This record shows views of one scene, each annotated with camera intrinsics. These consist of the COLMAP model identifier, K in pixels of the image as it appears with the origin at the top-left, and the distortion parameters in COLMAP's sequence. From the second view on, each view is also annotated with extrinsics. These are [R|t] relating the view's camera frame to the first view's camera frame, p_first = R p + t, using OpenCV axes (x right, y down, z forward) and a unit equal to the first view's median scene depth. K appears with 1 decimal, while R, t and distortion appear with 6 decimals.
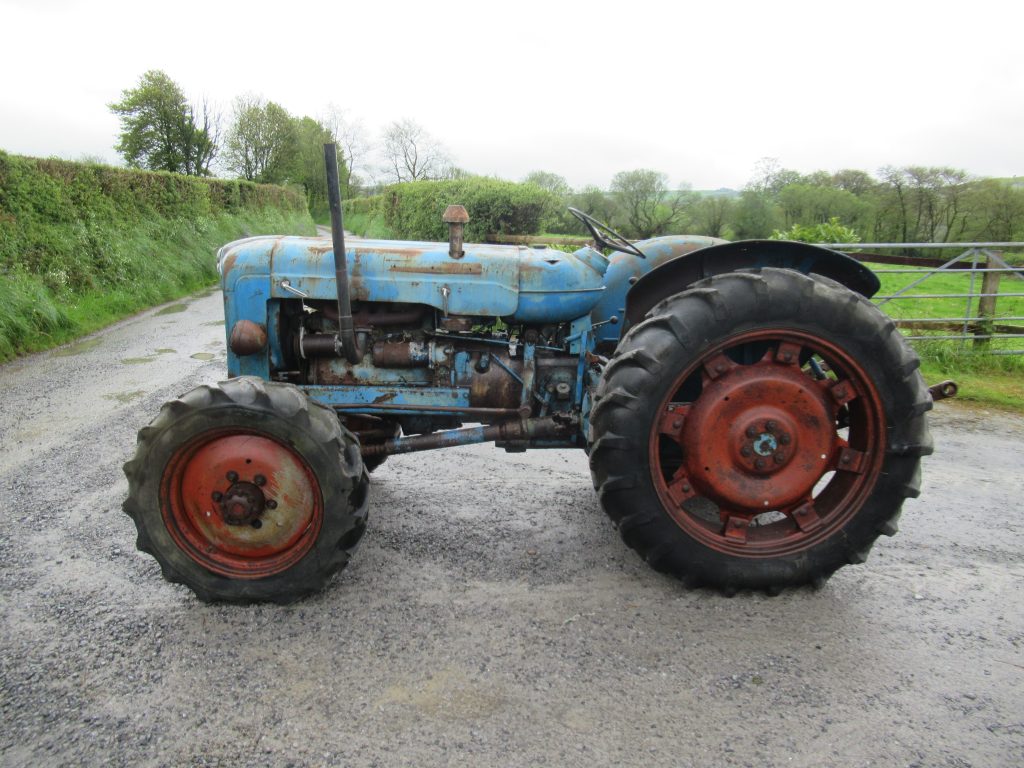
lens RADIAL K [[832.2, 0, 499.2], [0, 832.2, 378.2], [0, 0, 1]] dist [0.011600, 0.005472]
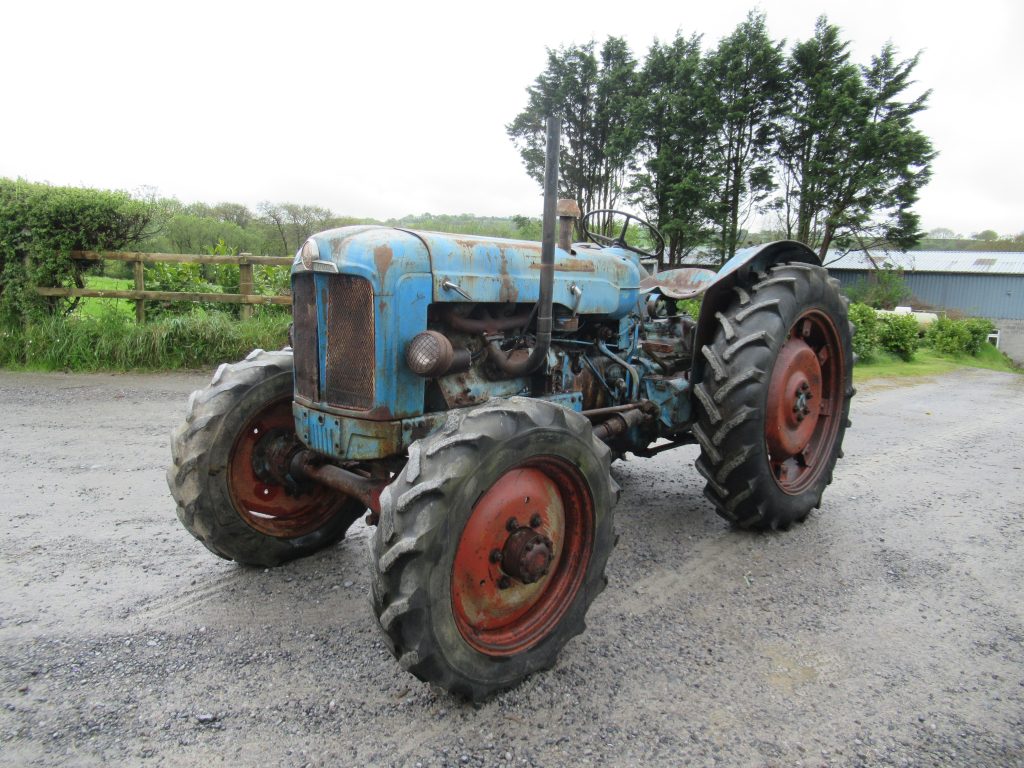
lens RADIAL K [[832.2, 0, 499.2], [0, 832.2, 378.2], [0, 0, 1]] dist [0.011600, 0.005472]
pose [[0.658229, -0.096595, 0.746595, -0.830187], [0.129353, 0.991496, 0.014237, -0.028659], [-0.741621, 0.087203, 0.665126, 0.439355]]
